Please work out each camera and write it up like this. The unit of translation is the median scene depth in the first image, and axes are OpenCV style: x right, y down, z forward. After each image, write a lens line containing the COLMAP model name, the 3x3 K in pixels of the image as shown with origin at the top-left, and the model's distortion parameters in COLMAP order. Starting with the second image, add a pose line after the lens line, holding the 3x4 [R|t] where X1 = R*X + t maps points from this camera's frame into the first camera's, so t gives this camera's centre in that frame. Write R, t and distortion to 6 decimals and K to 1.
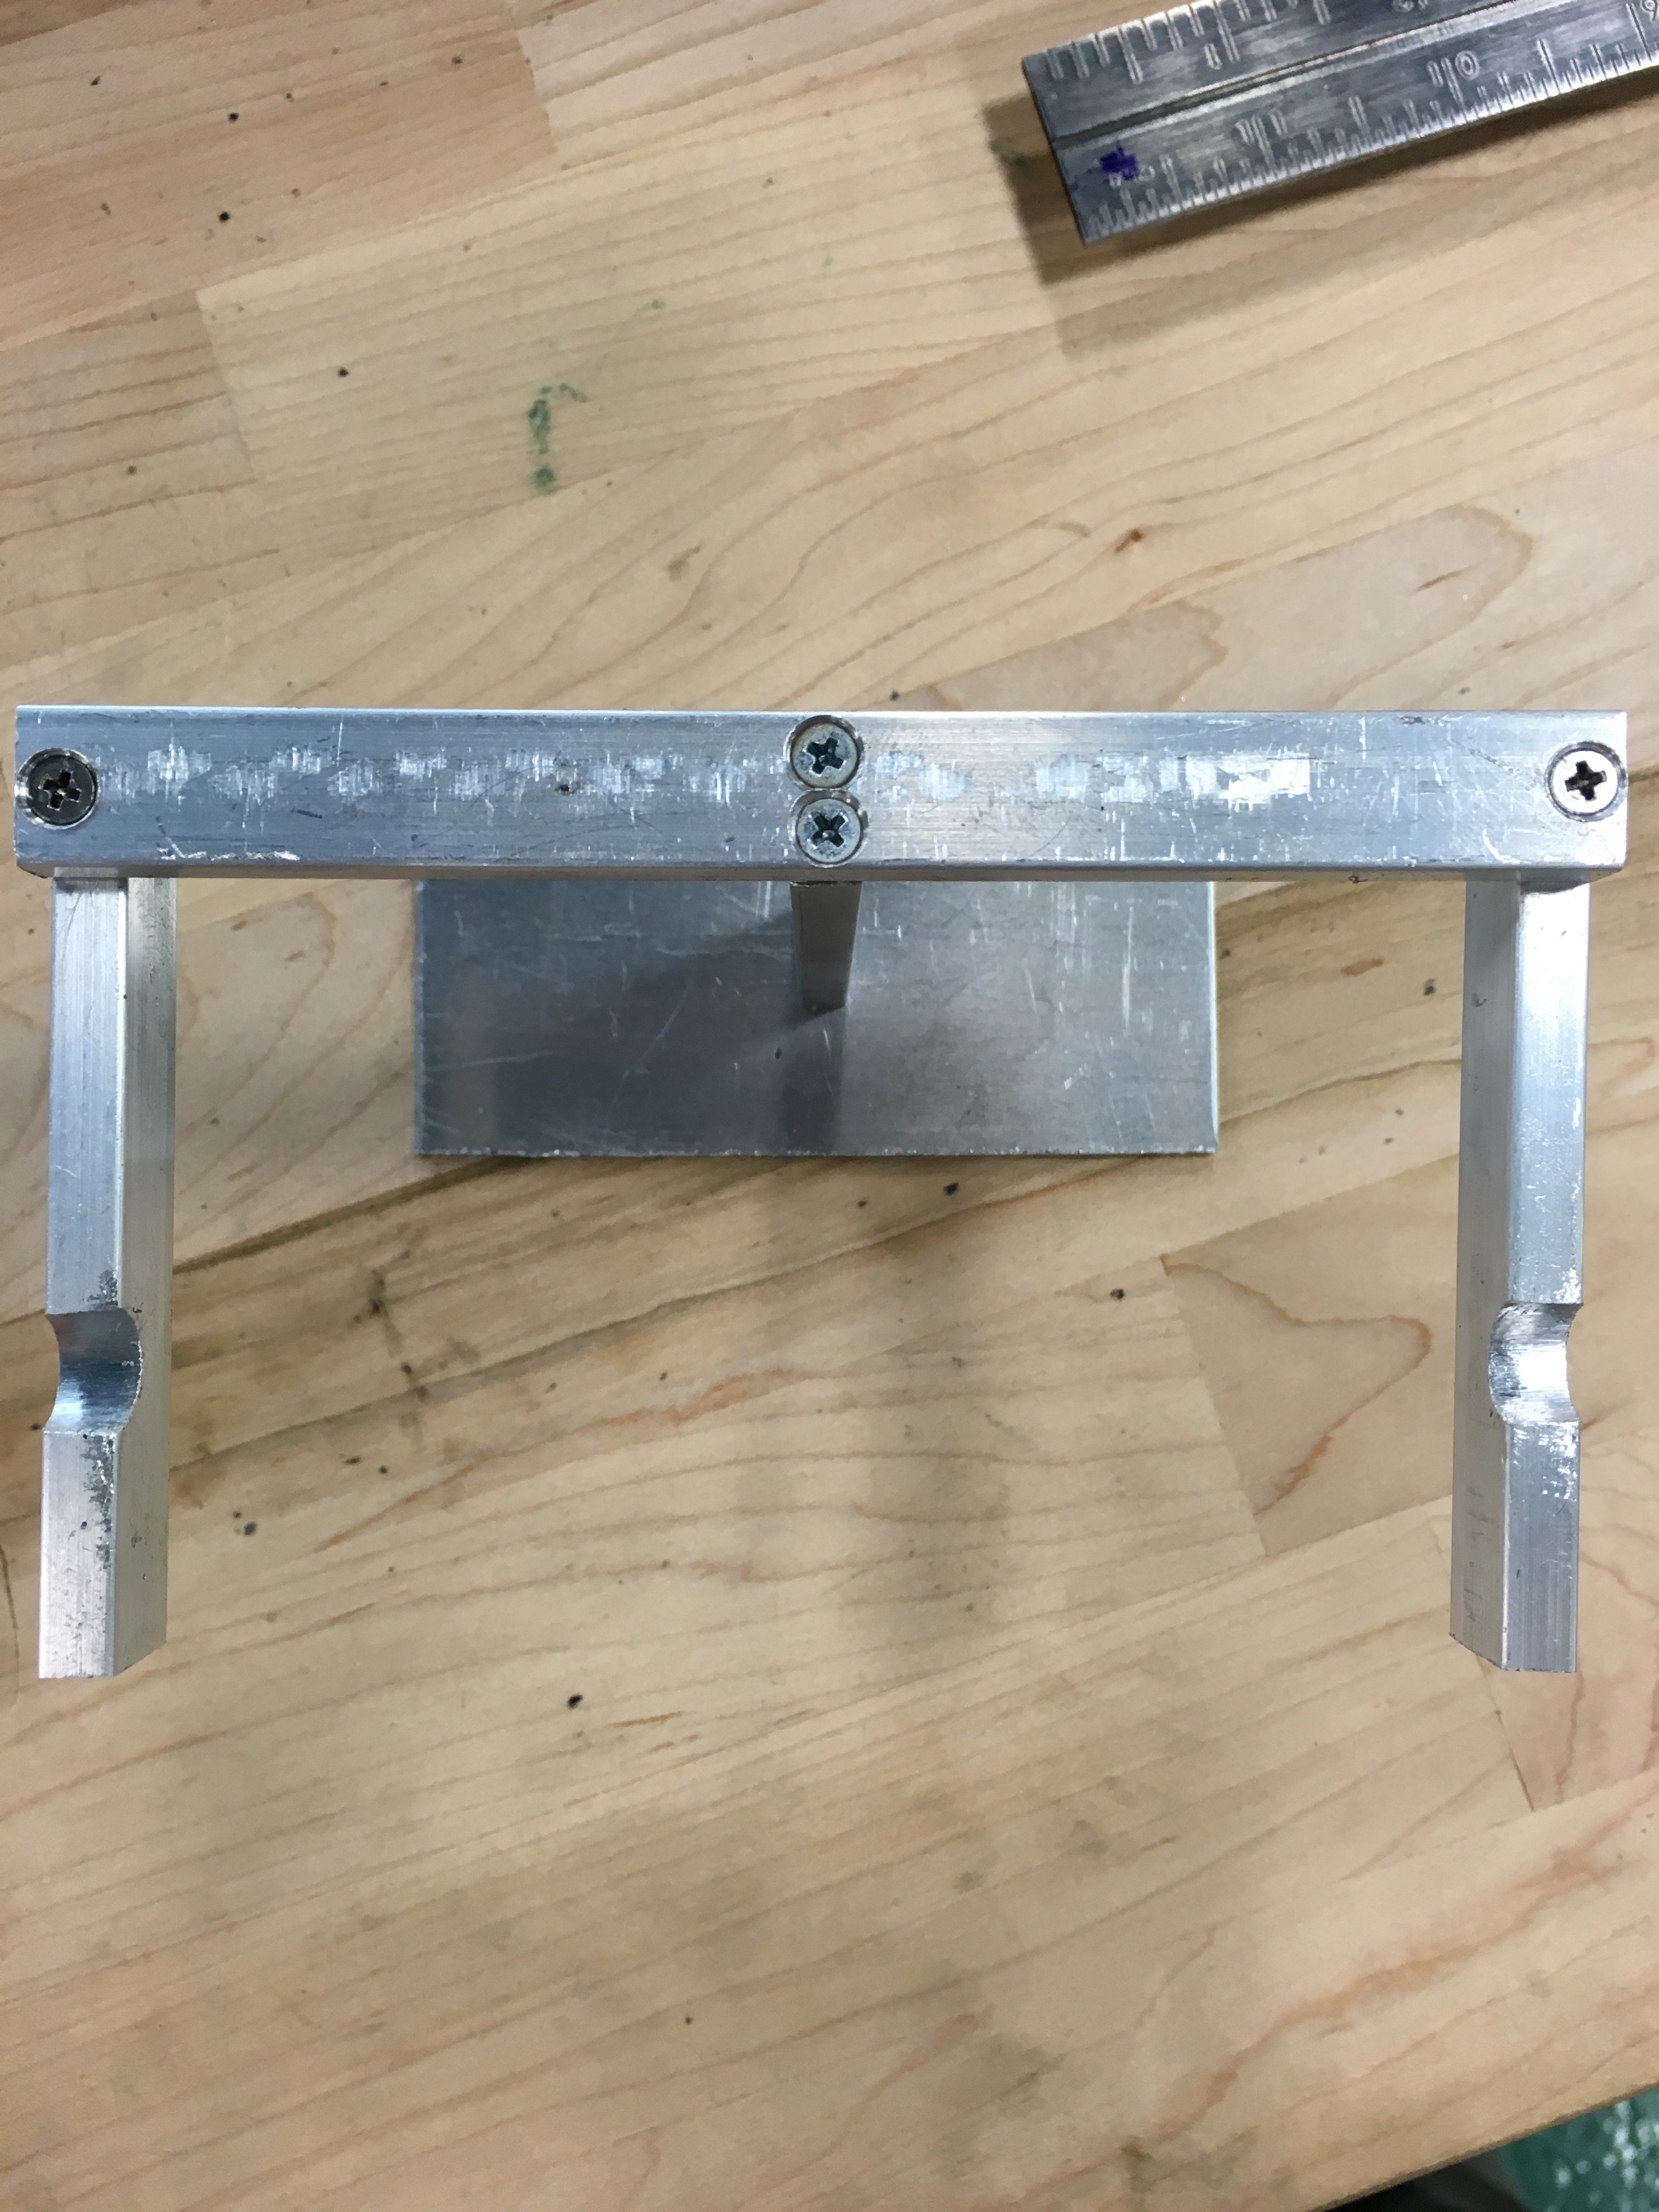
lens RADIAL K [[1922.3, 0, 829.5], [0, 1922.3, 1106.0], [0, 0, 1]] dist [0.091441, -0.131677]
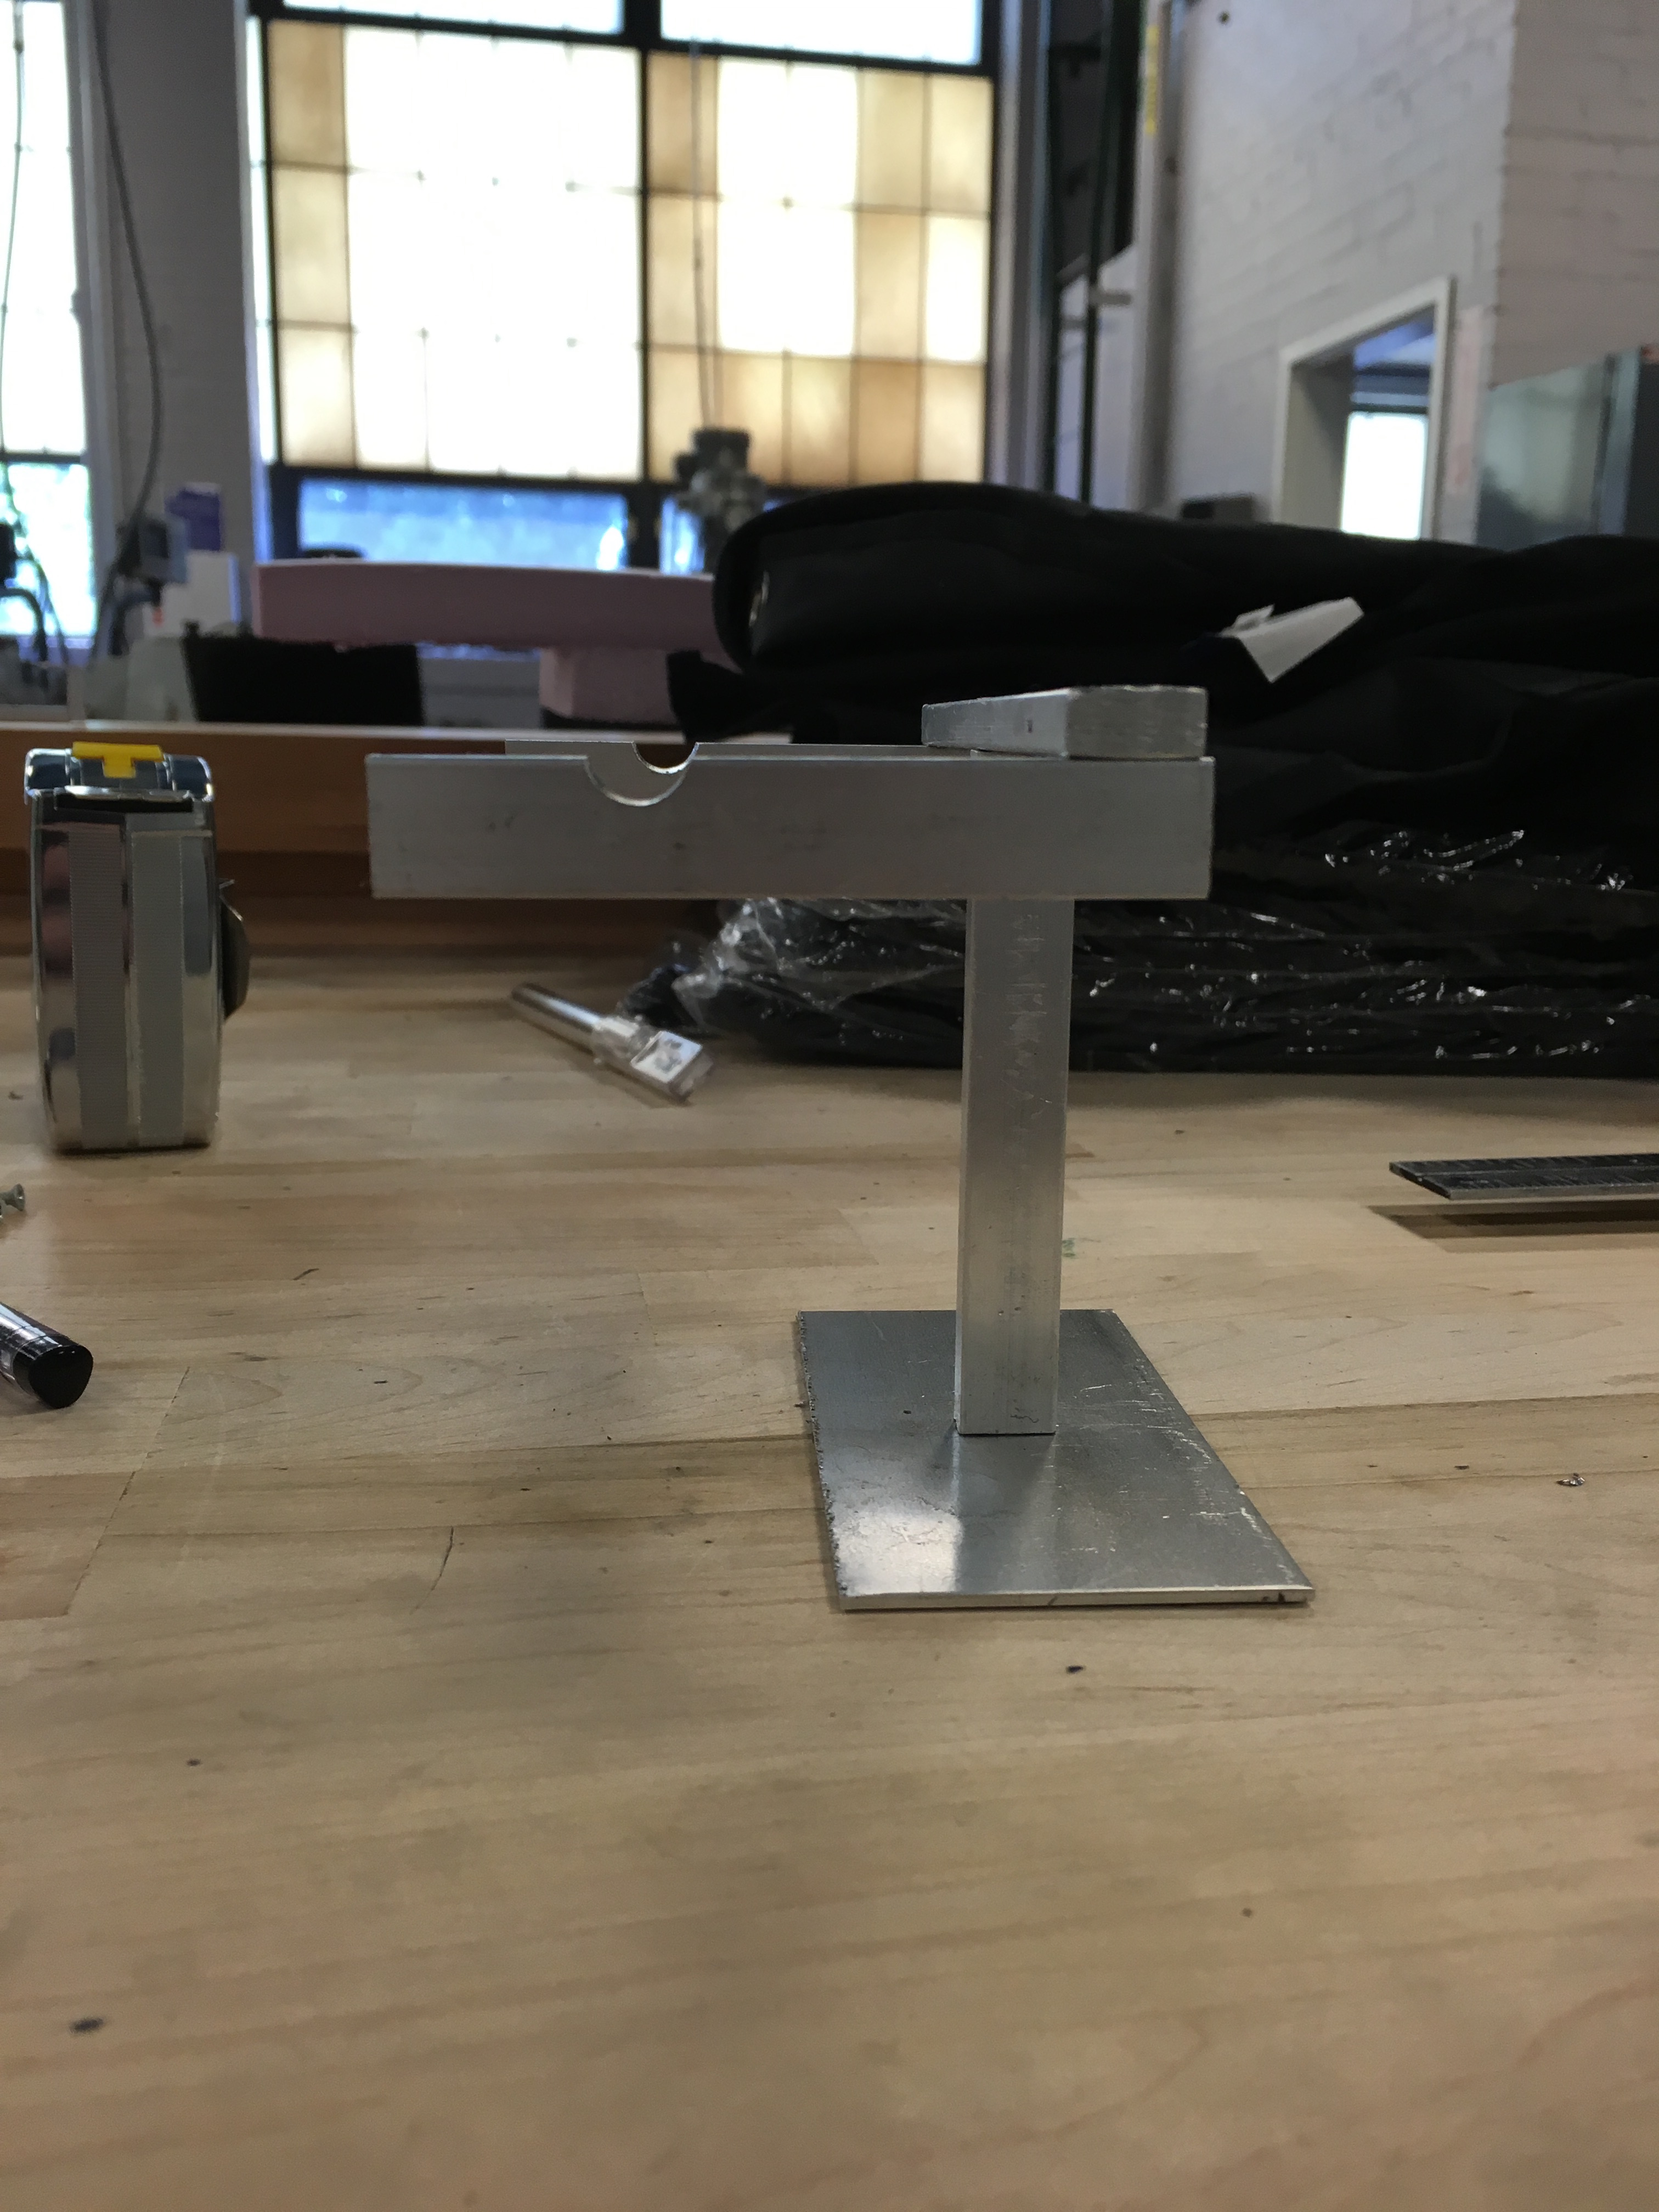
lens RADIAL K [[1922.3, 0, 829.5], [0, 1922.3, 1106.0], [0, 0, 1]] dist [0.091441, -0.131677]
pose [[0.988442, 0.038268, -0.146691, -0.123116], [-0.151585, 0.235691, -0.959933, 1.032576], [-0.002161, 0.971074, 0.238768, 0.584455]]
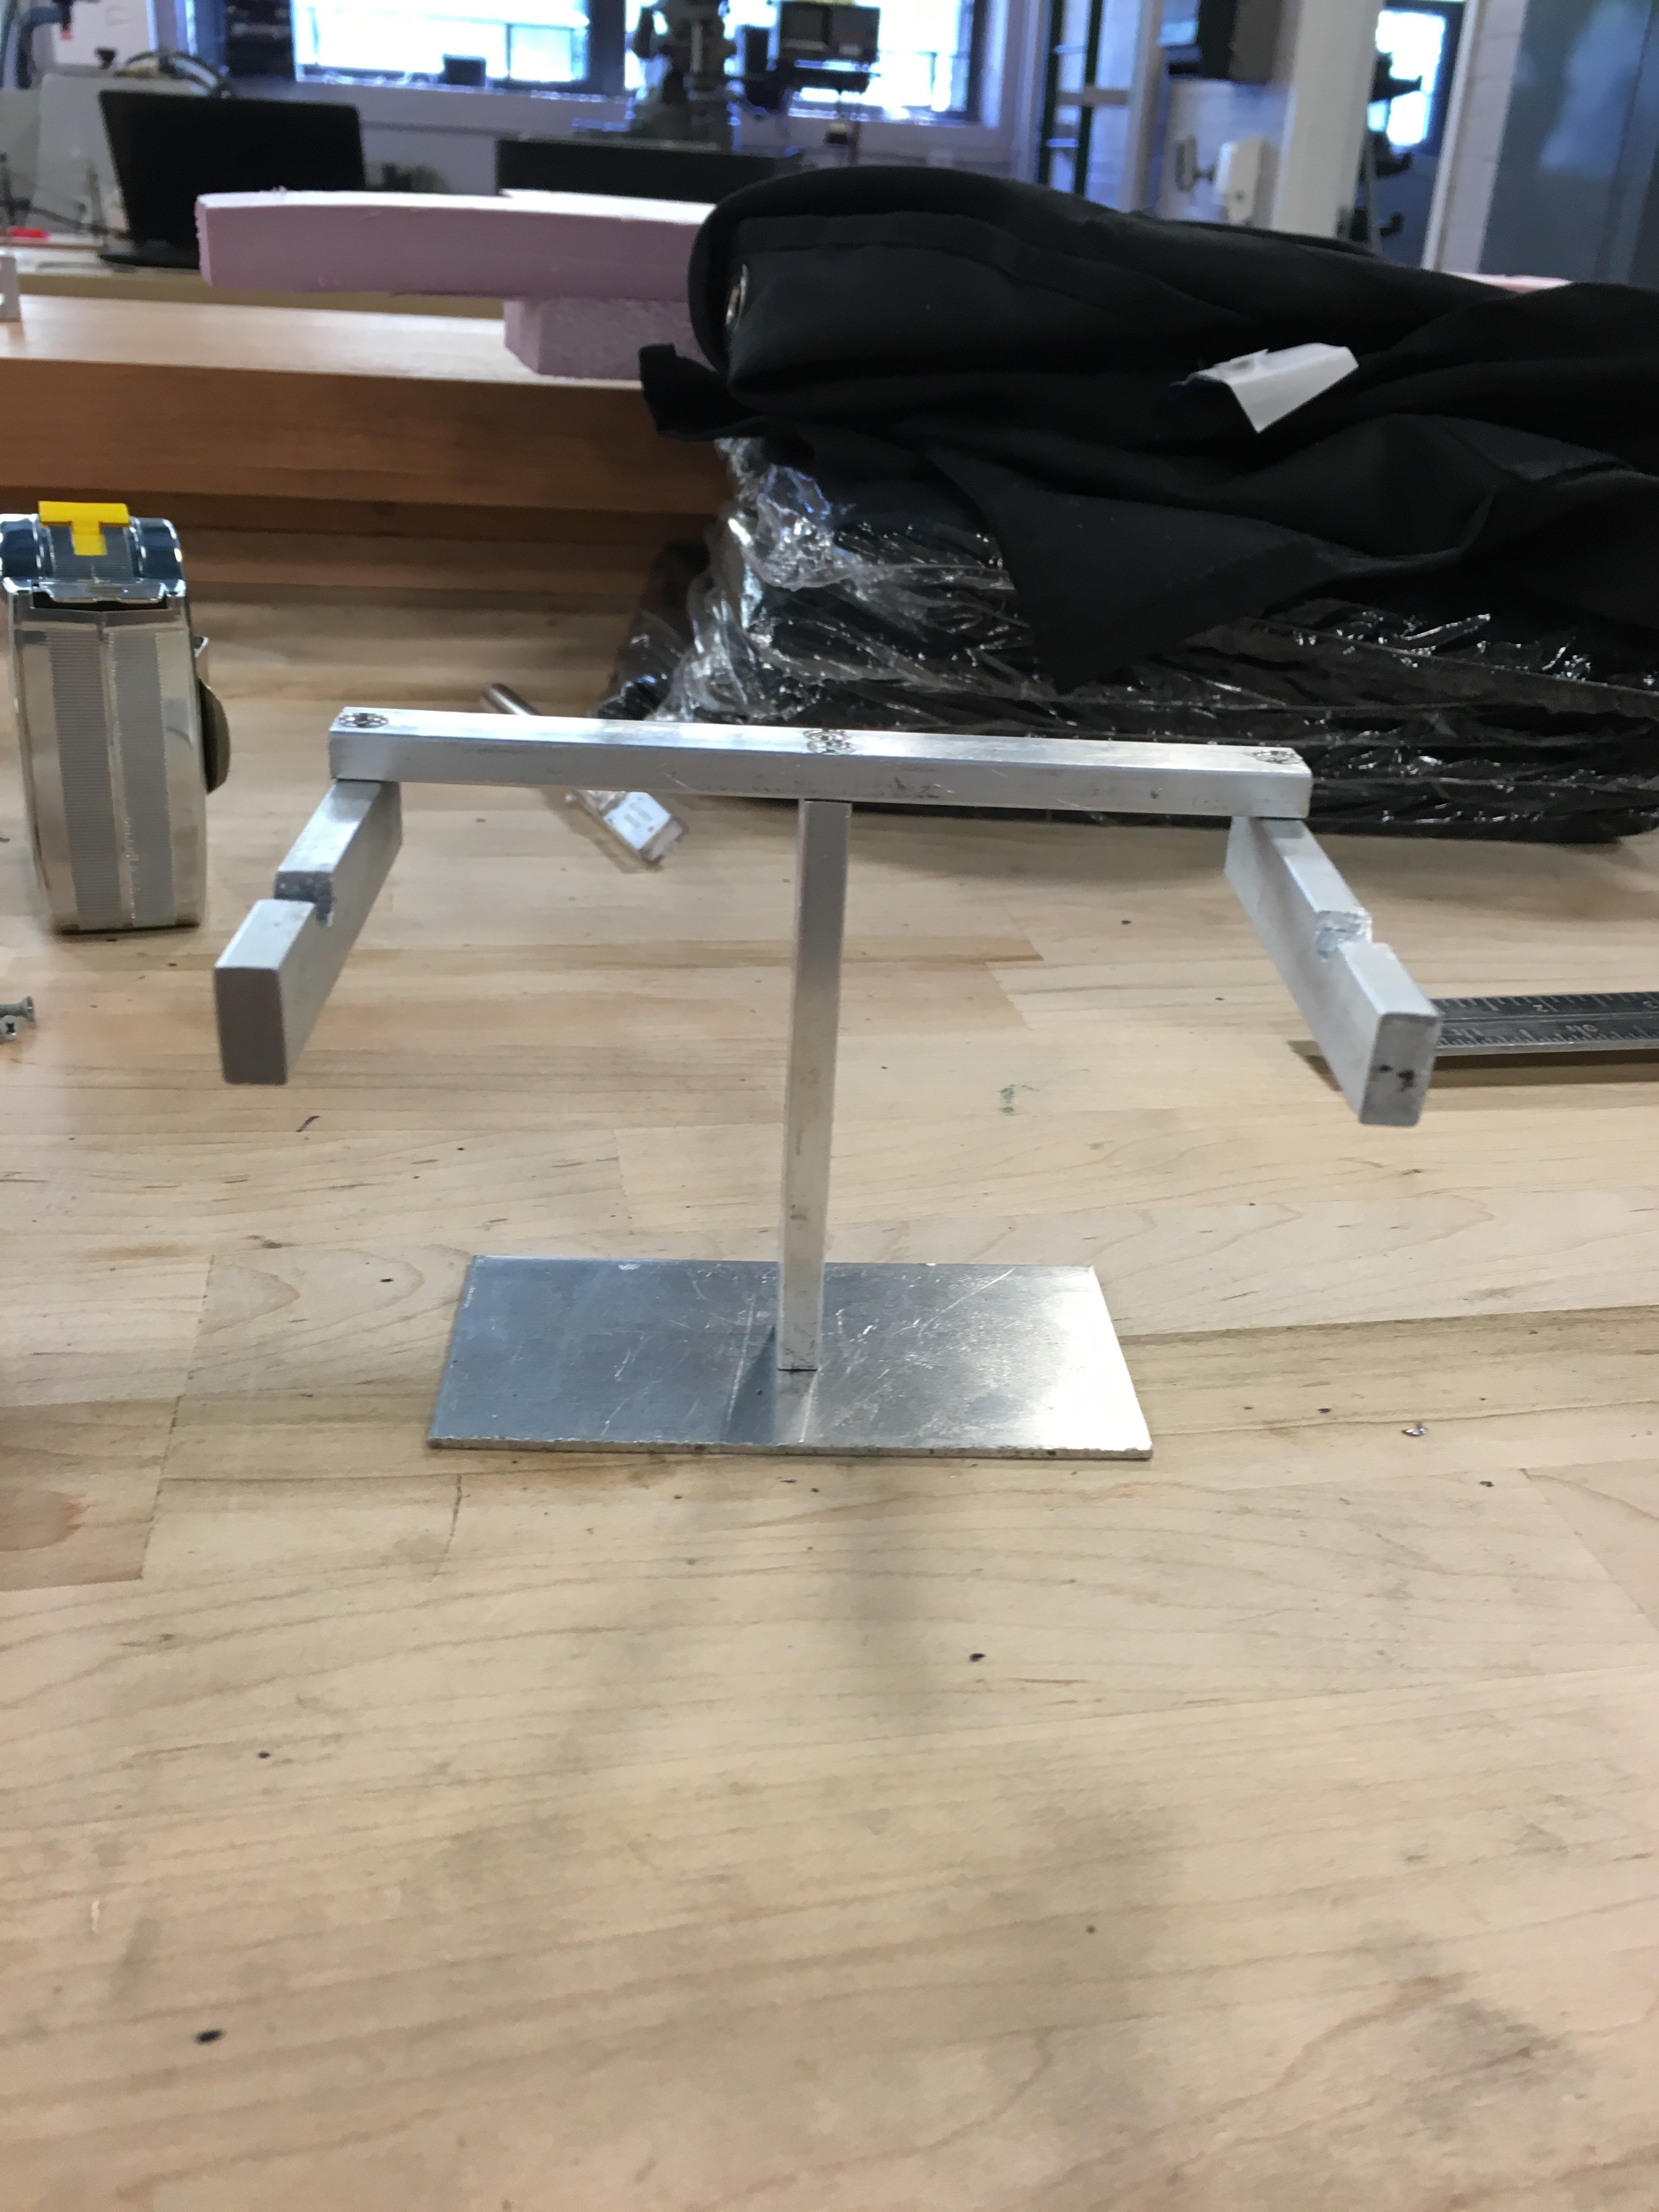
lens RADIAL K [[1922.3, 0, 829.5], [0, 1922.3, 1106.0], [0, 0, 1]] dist [0.091441, -0.131677]
pose [[0.988733, 0.104419, -0.107259, -0.129240], [-0.144430, 0.477132, -0.866882, 1.030933], [-0.039342, 0.872606, 0.486837, 0.285058]]
